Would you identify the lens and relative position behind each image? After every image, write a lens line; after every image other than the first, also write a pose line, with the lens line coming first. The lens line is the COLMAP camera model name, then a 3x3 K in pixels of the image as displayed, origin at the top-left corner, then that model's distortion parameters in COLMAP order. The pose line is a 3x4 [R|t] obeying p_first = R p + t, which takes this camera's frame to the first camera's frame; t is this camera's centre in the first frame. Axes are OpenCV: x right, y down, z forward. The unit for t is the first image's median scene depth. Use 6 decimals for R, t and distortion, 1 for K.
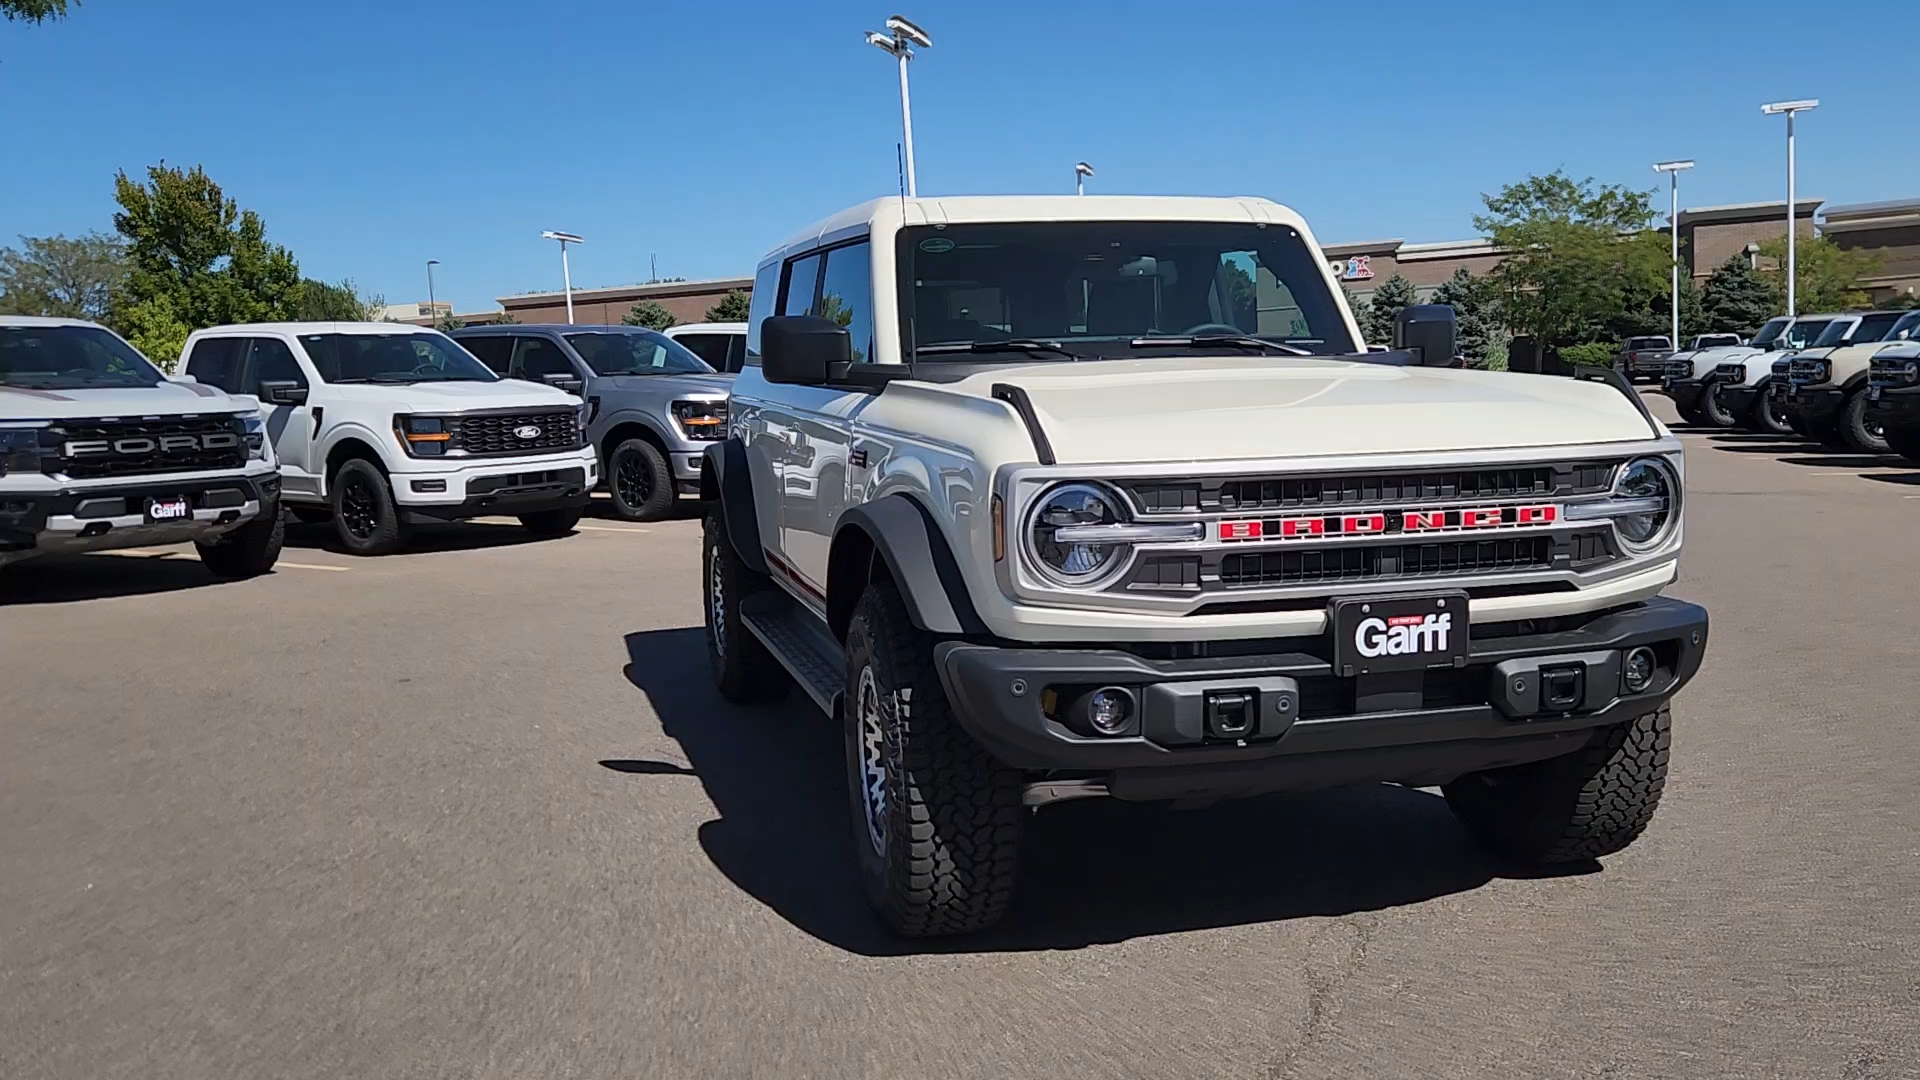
lens RADIAL K [[1624.2, 0, 951.8], [0, 1624.2, 533.2], [0, 0, 1]] dist [0.037888, -0.029777]
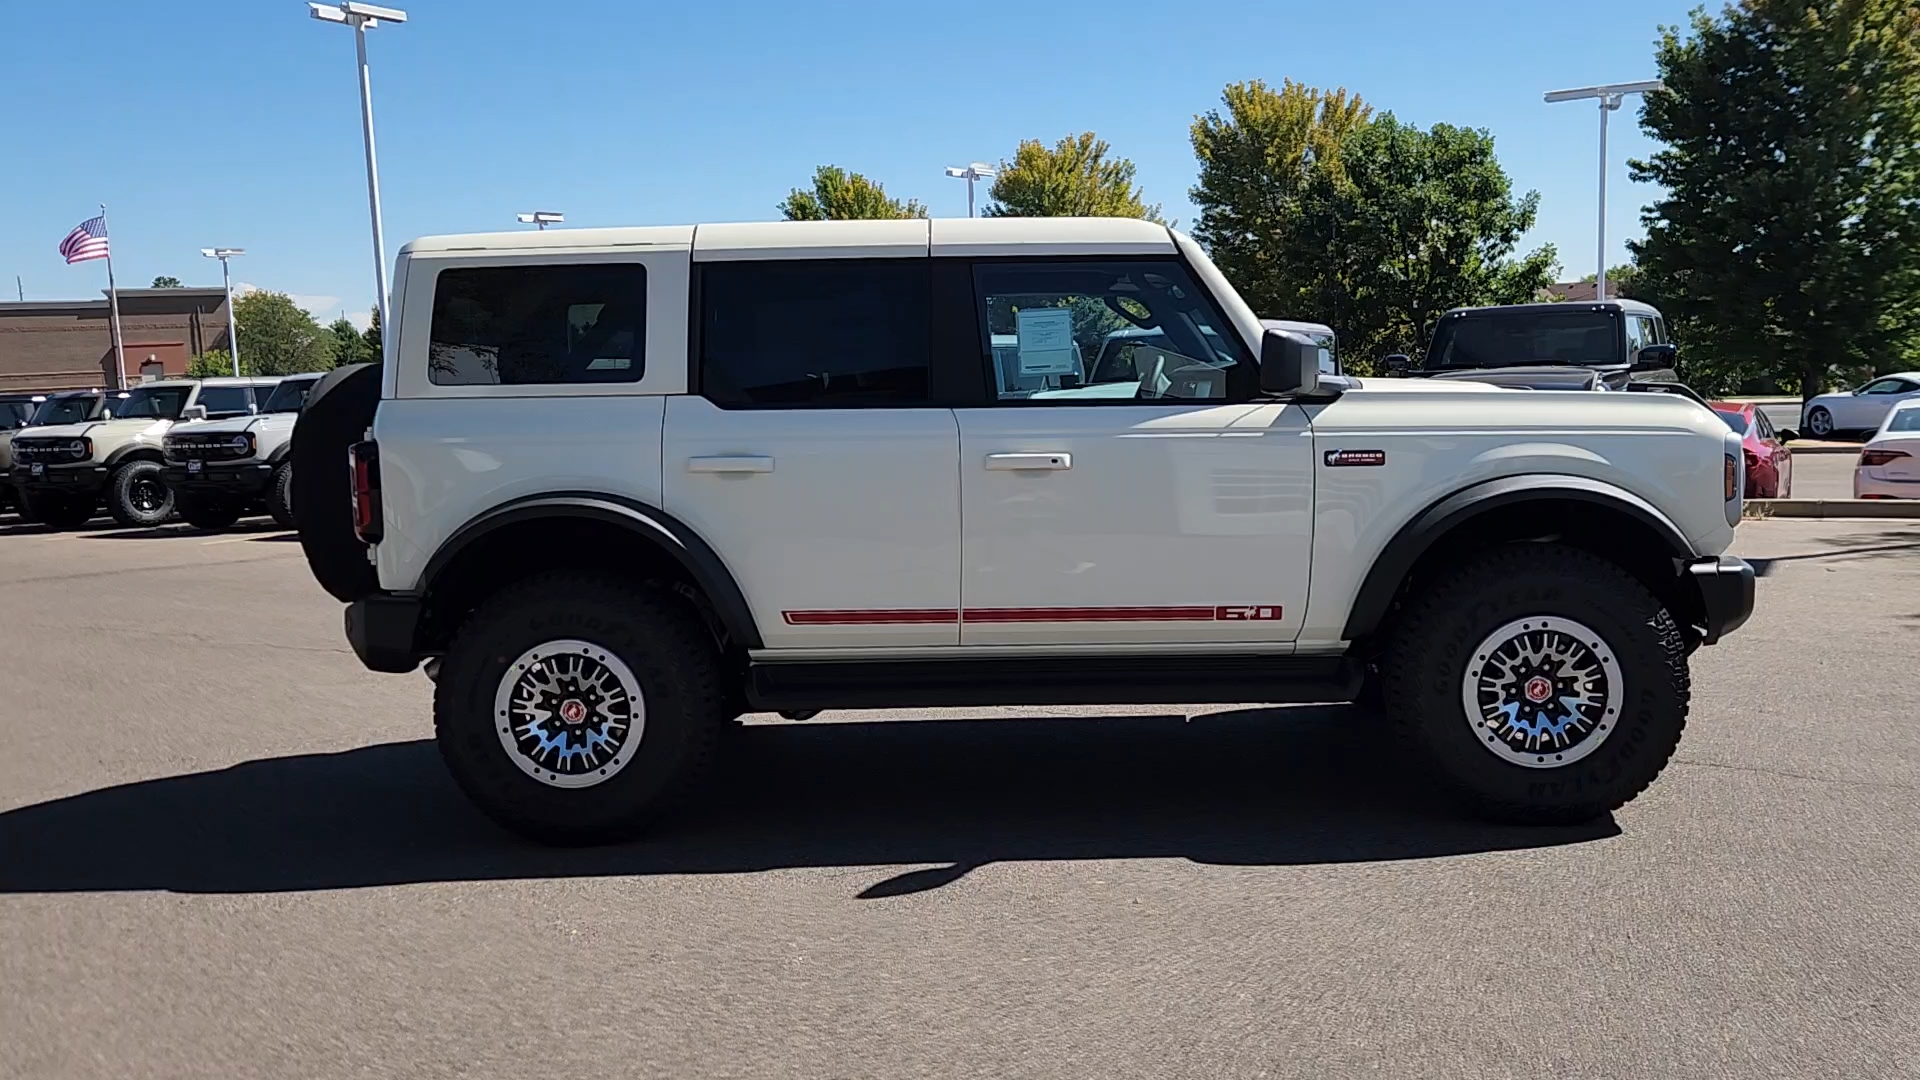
lens RADIAL K [[1624.2, 0, 947.6], [0, 1624.2, 533.3], [0, 0, 1]] dist [0.037888, -0.029777]
pose [[0.299722, -0.064187, 0.951865, -1.144644], [0.120418, 0.992300, 0.028997, -0.058262], [-0.946396, 0.105930, 0.305144, 0.882883]]
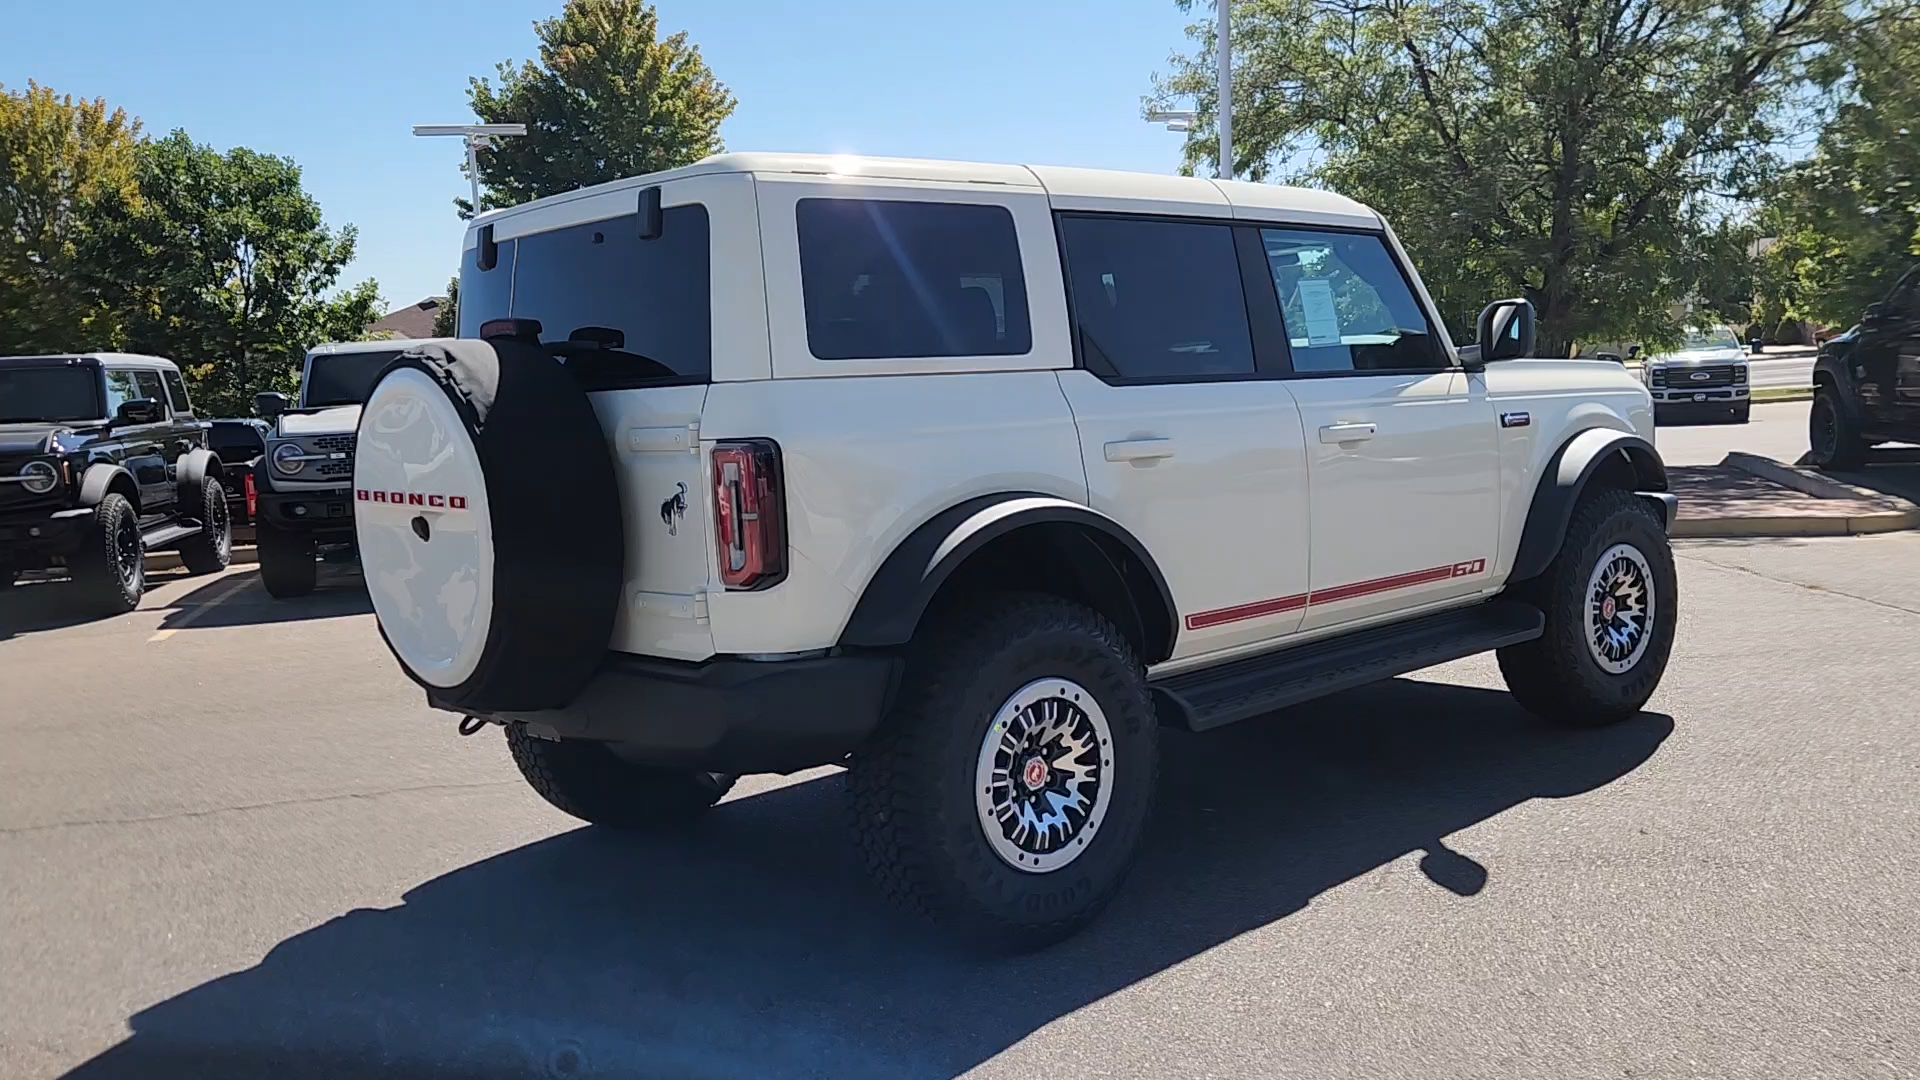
lens RADIAL K [[1624.2, 0, 947.8], [0, 1624.2, 533.0], [0, 0, 1]] dist [0.037888, -0.029777]
pose [[-0.449028, -0.033413, 0.892893, -0.927218], [0.159535, 0.980245, 0.116911, -0.167390], [-0.879160, 0.194944, -0.434827, 1.840802]]
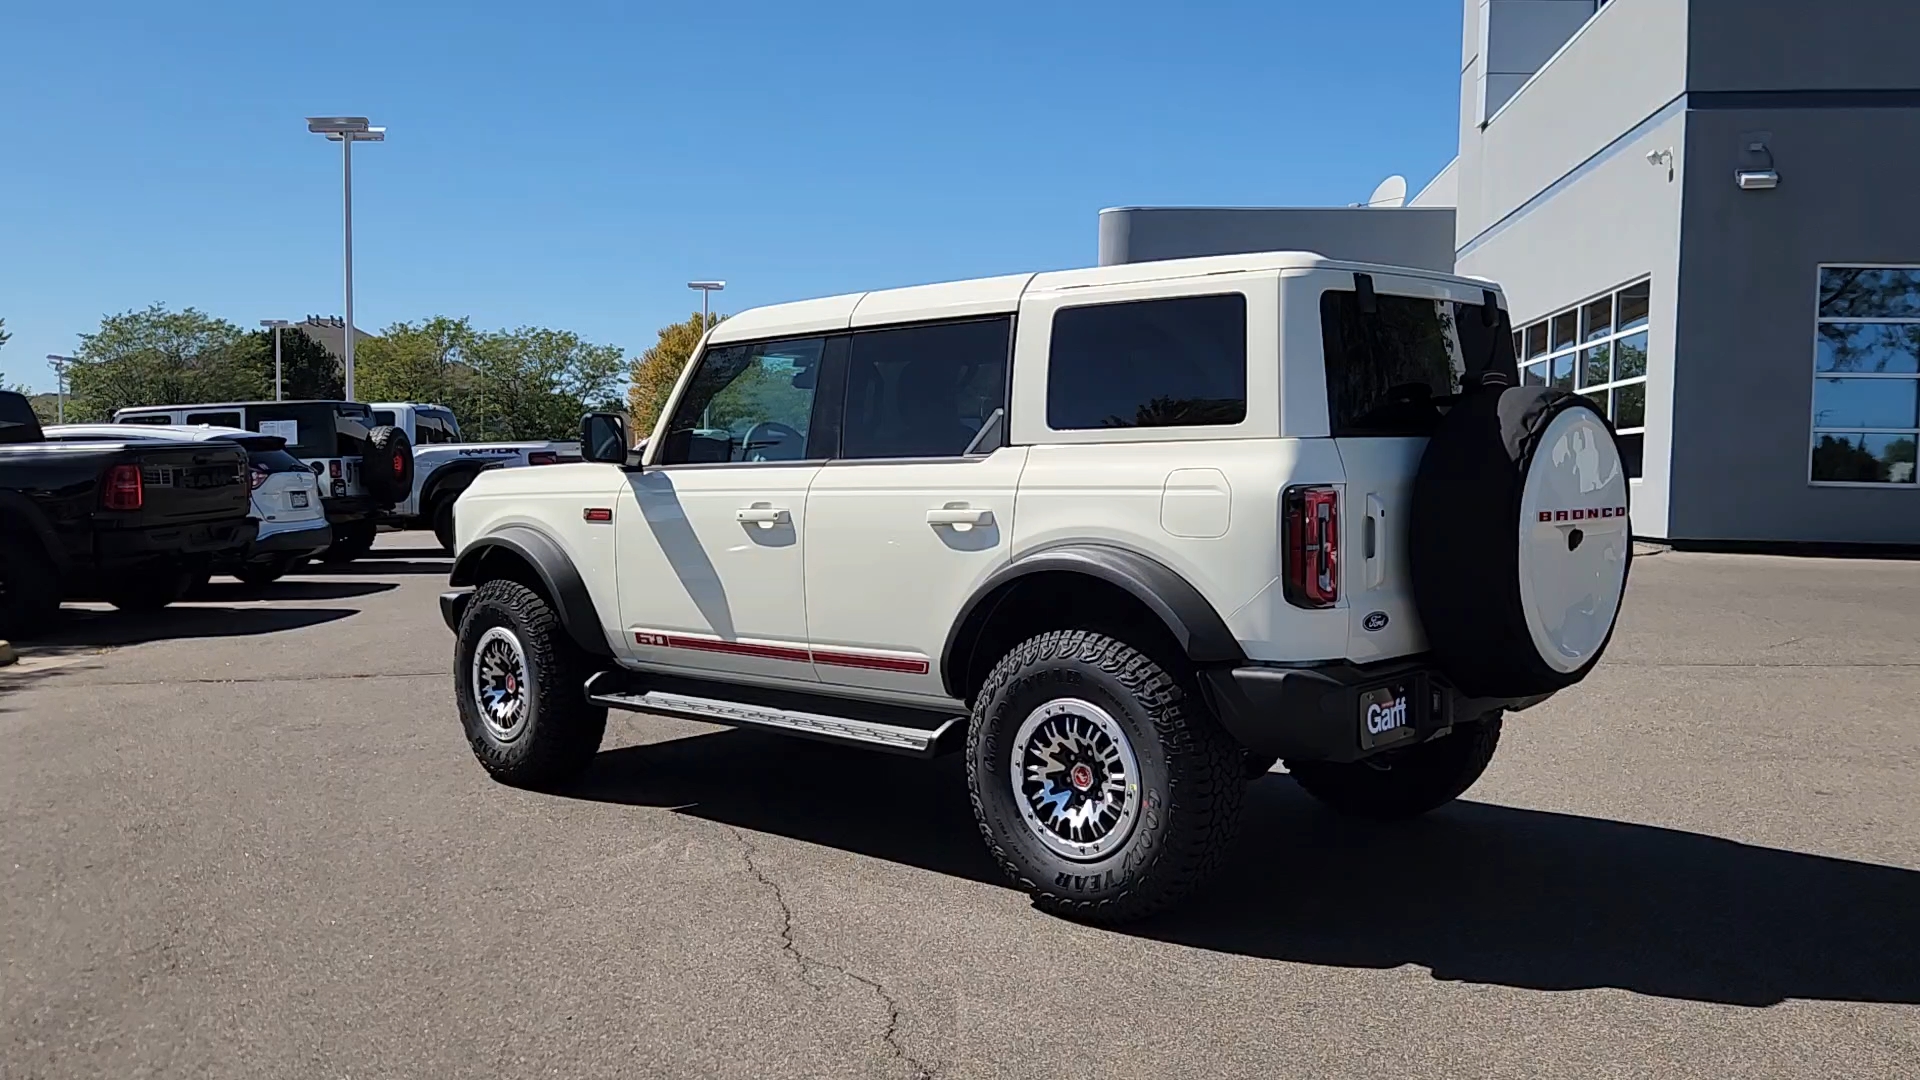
lens RADIAL K [[1624.2, 0, 951.0], [0, 1624.2, 545.0], [0, 0, 1]] dist [0.037888, -0.029777]
pose [[-0.845558, 0.070980, -0.529144, 0.782857], [-0.020312, 0.986128, 0.164738, -0.269178], [0.533497, 0.150043, -0.832387, 2.343835]]
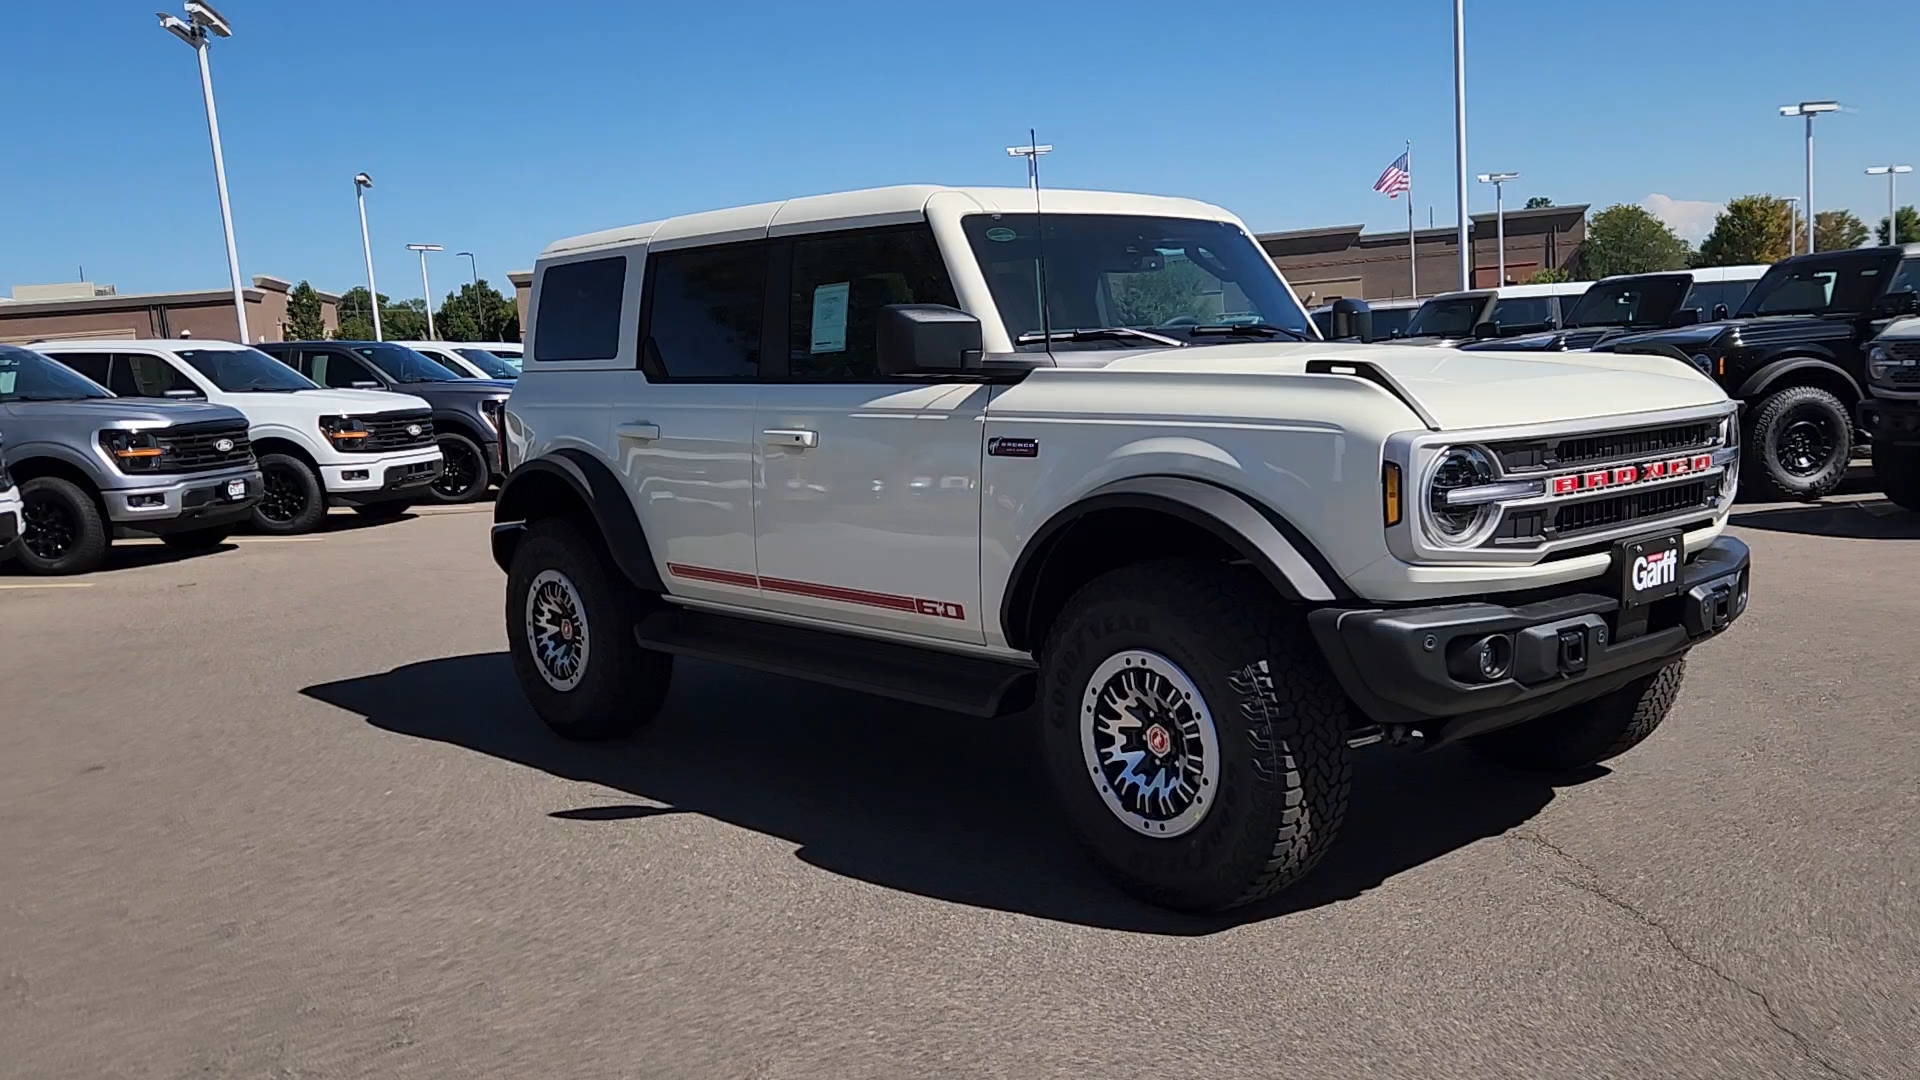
lens RADIAL K [[1624.2, 0, 950.9], [0, 1624.2, 537.9], [0, 0, 1]] dist [0.037888, -0.029777]
pose [[0.894765, -0.061617, 0.442266, -0.501435], [0.066448, 0.997779, 0.004578, 0.001004], [-0.441566, 0.025292, 0.896872, 0.131942]]
